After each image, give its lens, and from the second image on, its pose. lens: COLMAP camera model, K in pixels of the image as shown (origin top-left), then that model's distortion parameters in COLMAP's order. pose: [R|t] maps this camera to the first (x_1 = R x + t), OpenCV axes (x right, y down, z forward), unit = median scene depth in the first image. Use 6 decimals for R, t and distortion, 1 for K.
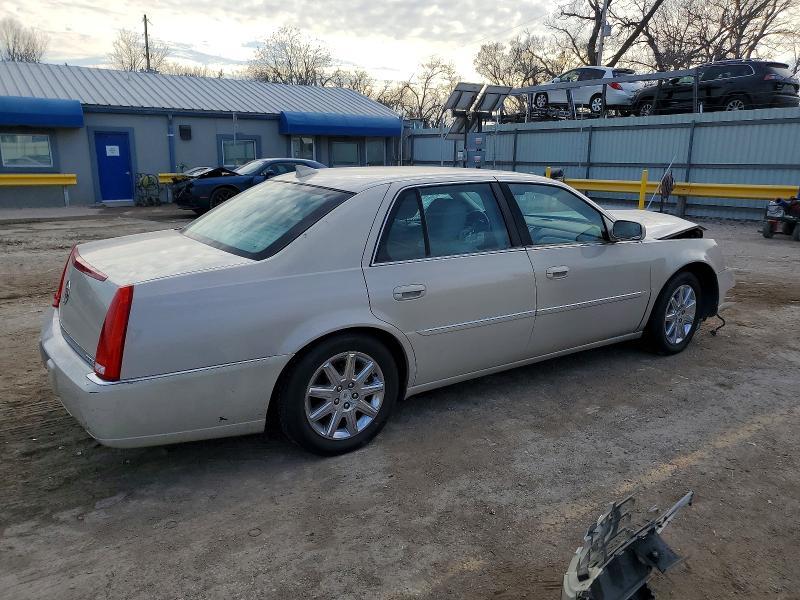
lens RADIAL K [[640.6, 0, 405.8], [0, 640.6, 301.6], [0, 0, 1]] dist [0.034710, -0.009082]
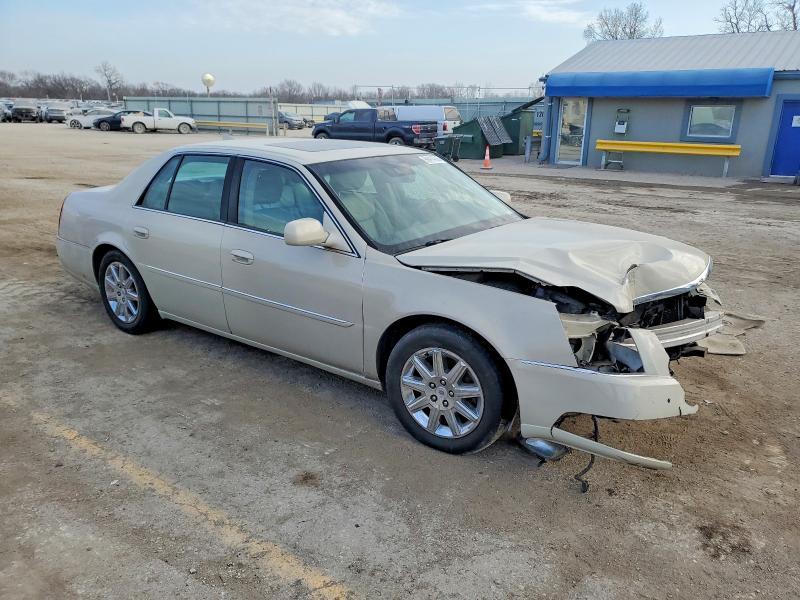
lens RADIAL K [[640.6, 0, 404.6], [0, 640.6, 297.9], [0, 0, 1]] dist [0.034710, -0.009082]
pose [[0.292794, 0.262105, -0.919550, 1.214485], [-0.225239, 0.953539, 0.200075, -0.234955], [0.929268, 0.148538, 0.338227, 0.923711]]
